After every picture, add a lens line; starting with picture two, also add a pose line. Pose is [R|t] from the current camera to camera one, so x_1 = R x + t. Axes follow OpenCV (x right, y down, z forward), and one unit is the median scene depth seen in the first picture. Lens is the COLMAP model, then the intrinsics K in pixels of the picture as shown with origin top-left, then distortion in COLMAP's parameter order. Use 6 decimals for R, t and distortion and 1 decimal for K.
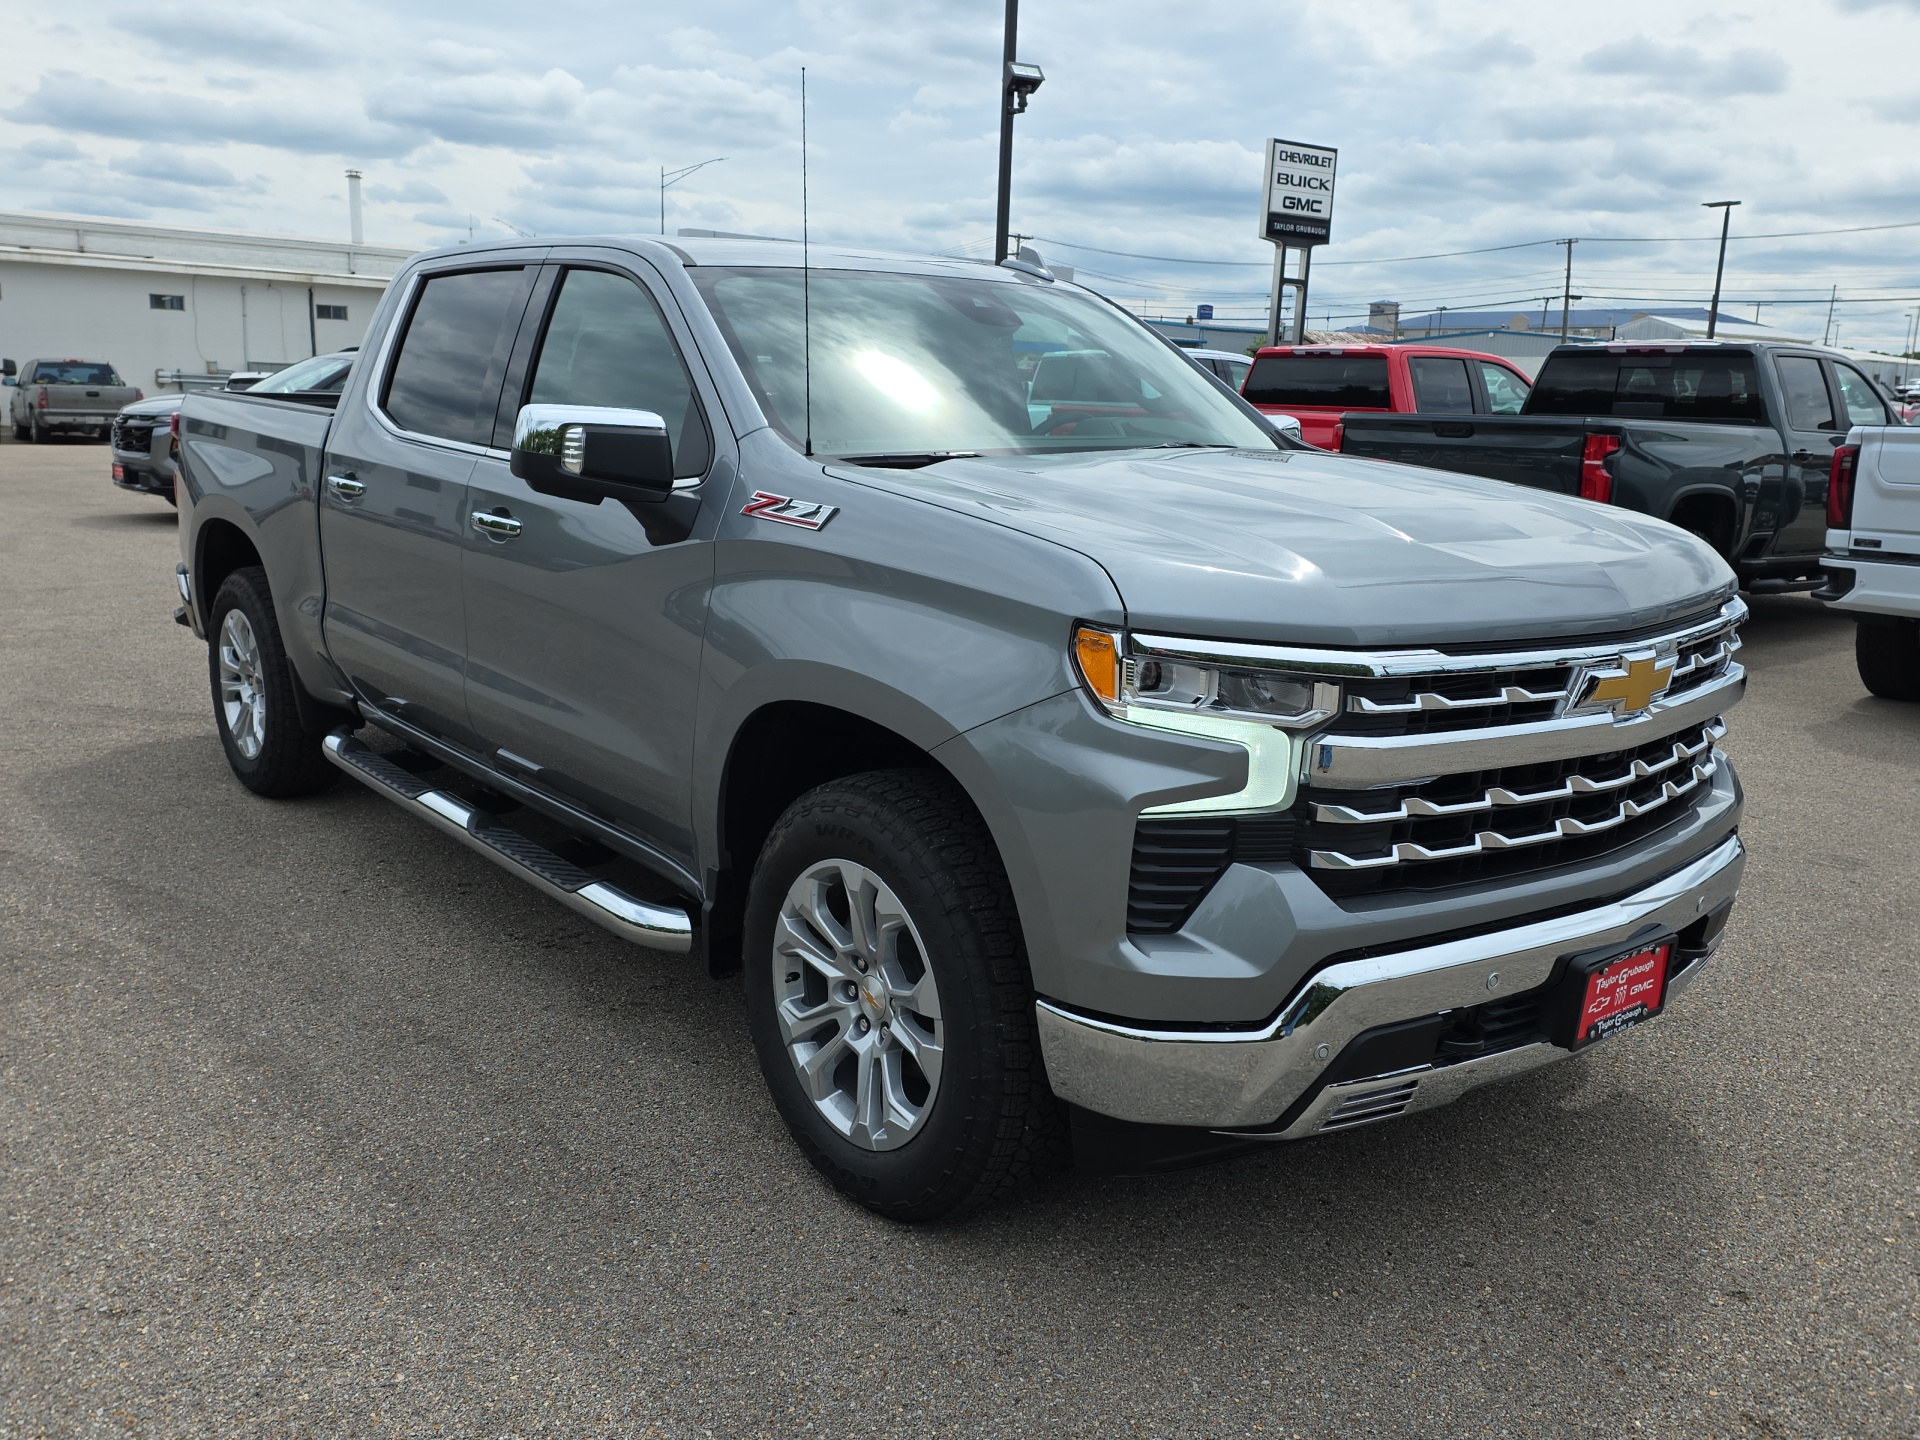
lens RADIAL K [[1572.8, 0, 960.0], [0, 1572.8, 720.0], [0, 0, 1]] dist [0.109983, -0.141230]
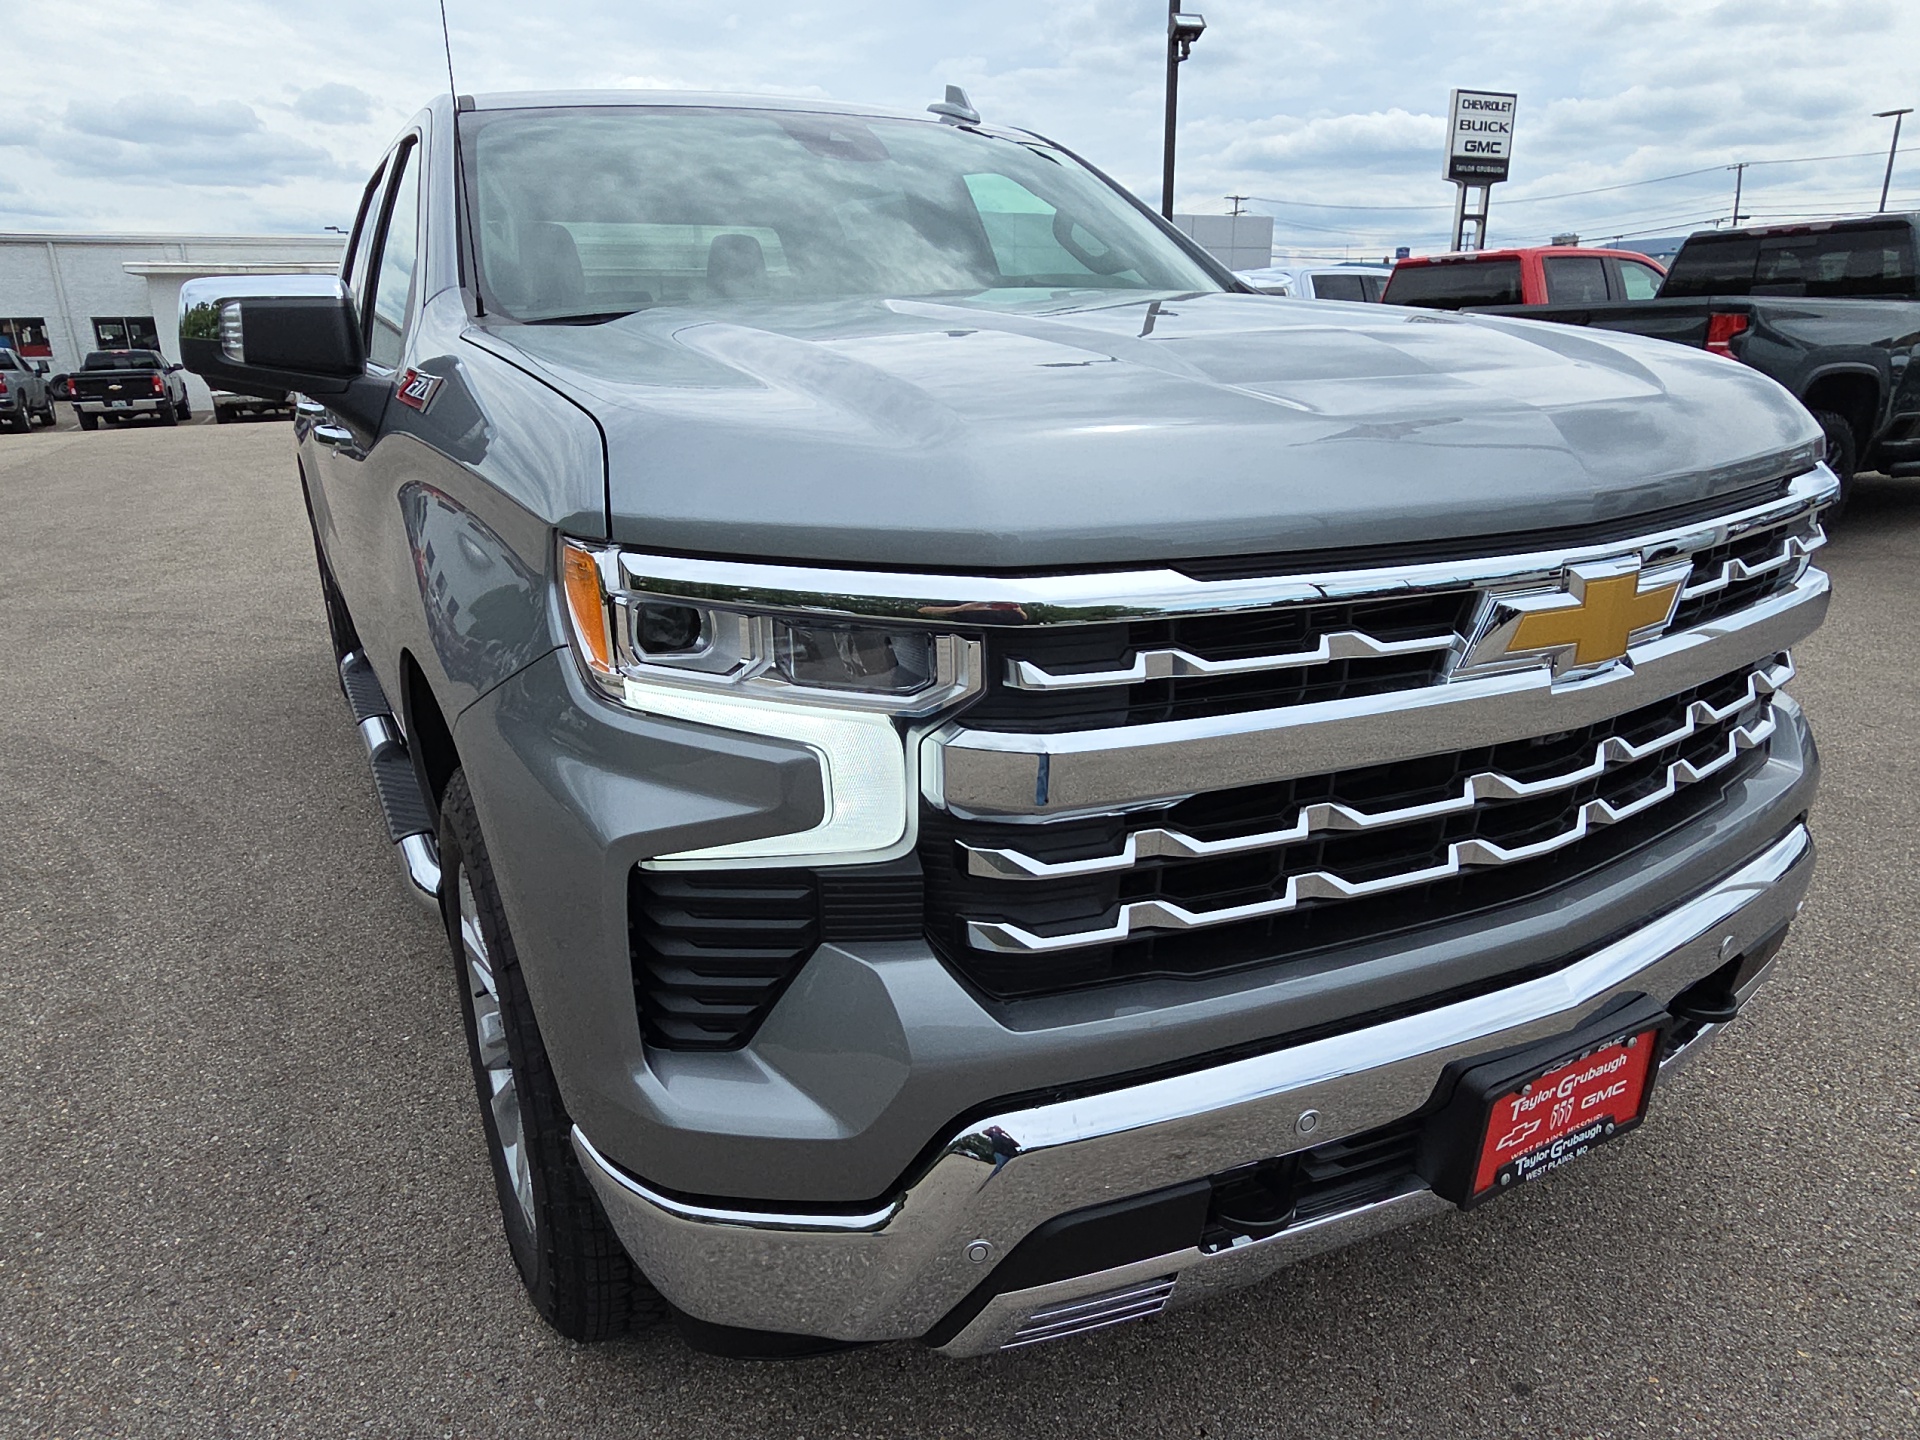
lens RADIAL K [[1226.8, 0, 948.7], [0, 1226.8, 734.4], [0, 0, 1]] dist [0.006526, -0.002910]
pose [[0.981038, 0.005873, -0.193726, 0.269124], [0.014410, 0.994564, 0.103126, -0.028940], [0.193278, -0.103962, 0.975621, 0.497104]]
